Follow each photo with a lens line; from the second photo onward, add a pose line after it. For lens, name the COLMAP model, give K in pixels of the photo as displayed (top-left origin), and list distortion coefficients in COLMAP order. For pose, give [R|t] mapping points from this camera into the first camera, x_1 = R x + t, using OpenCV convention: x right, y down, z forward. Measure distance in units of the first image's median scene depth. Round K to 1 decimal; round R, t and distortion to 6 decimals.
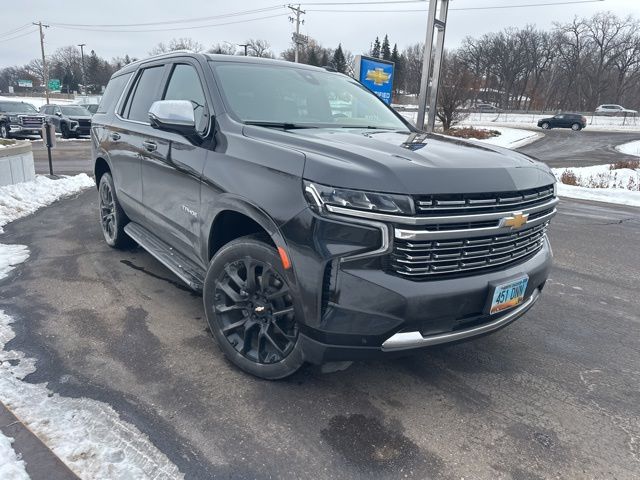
lens RADIAL K [[453.4, 0, 318.1], [0, 453.4, 232.5], [0, 0, 1]] dist [0.052675, -0.064292]
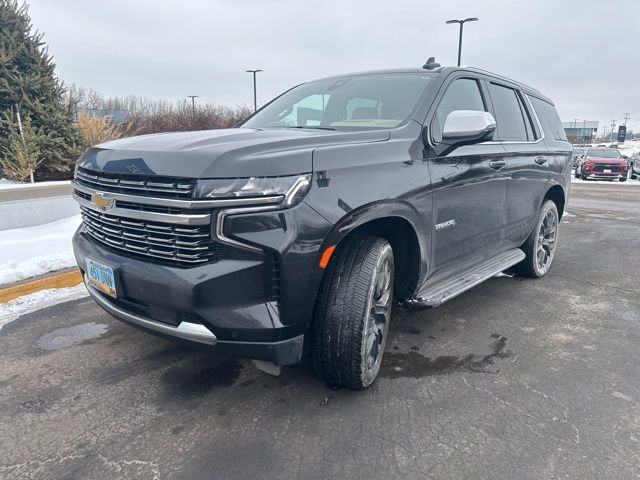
lens RADIAL K [[450.9, 0, 315.9], [0, 450.9, 230.1], [0, 0, 1]] dist [0.040018, -0.043661]
pose [[0.192255, 0.140157, -0.971285, 1.078661], [-0.246487, 0.964916, 0.090448, -0.123018], [0.949885, 0.222020, 0.220056, 0.894705]]
